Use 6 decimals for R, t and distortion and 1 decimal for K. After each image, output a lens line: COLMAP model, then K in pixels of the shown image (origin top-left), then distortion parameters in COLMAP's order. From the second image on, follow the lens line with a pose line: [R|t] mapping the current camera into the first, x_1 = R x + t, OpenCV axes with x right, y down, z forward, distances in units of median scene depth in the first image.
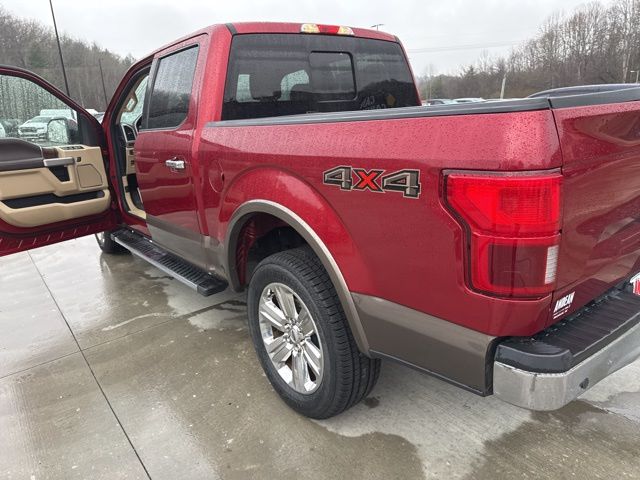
lens RADIAL K [[460.8, 0, 320.0], [0, 460.8, 240.0], [0, 0, 1]] dist [-0.001098, -0.002101]
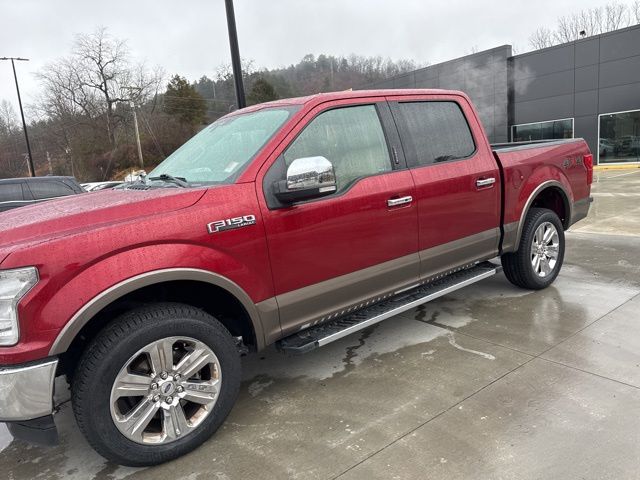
lens RADIAL K [[451.4, 0, 326.2], [0, 451.4, 238.7], [0, 0, 1]] dist [0.048977, -0.055509]
pose [[0.016115, -0.125216, 0.991999, -1.241346], [0.355349, 0.928075, 0.111374, -0.243301], [-0.934595, 0.350711, 0.059451, 1.051437]]
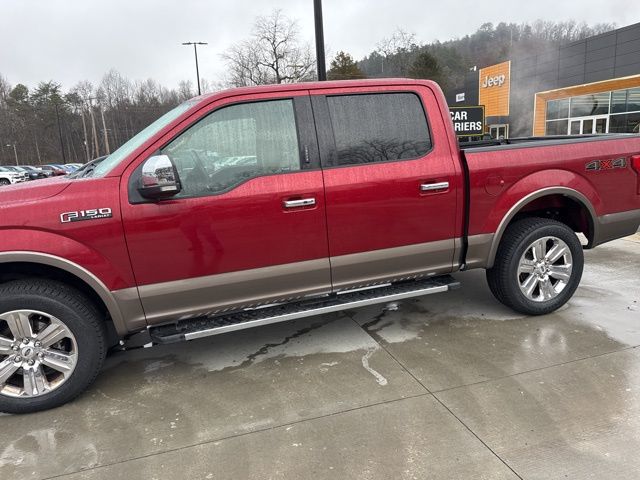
lens RADIAL K [[451.4, 0, 326.2], [0, 451.4, 238.7], [0, 0, 1]] dist [0.048977, -0.055509]
pose [[0.355121, -0.155414, 0.921811, -1.124683], [0.290988, 0.955472, 0.048988, -0.130677], [-0.888378, 0.250839, 0.384531, 0.615602]]
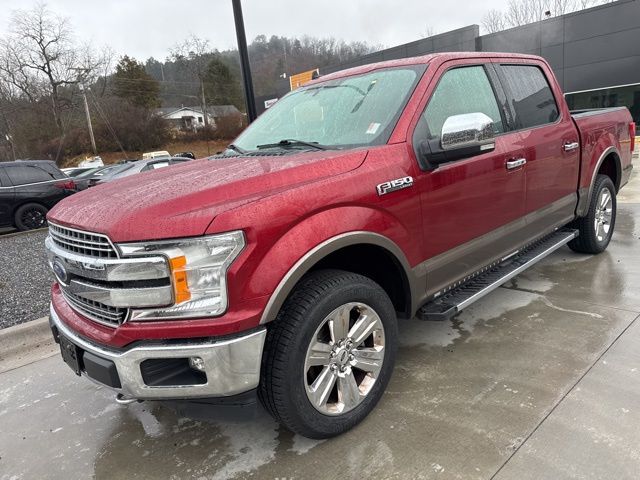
lens RADIAL K [[452.4, 0, 326.6], [0, 452.4, 241.2], [0, 0, 1]] dist [0.043401, -0.046918]
pose [[-0.079777, -0.162288, 0.983513, -1.215750], [0.372102, 0.910488, 0.180421, -0.316662], [-0.924757, 0.380361, -0.012248, 1.333117]]
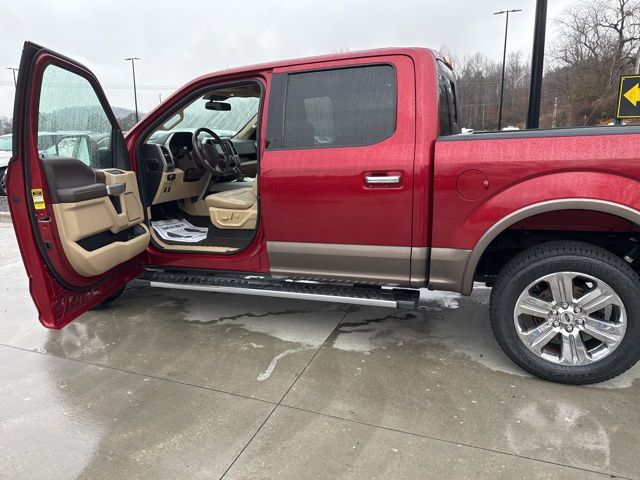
lens RADIAL K [[451.4, 0, 326.2], [0, 451.4, 238.7], [0, 0, 1]] dist [0.048977, -0.055509]
pose [[0.855586, -0.086686, 0.510351, -0.681693], [0.123237, 0.991643, -0.038167, -0.013611], [-0.502777, 0.095549, 0.859119, 0.173615]]
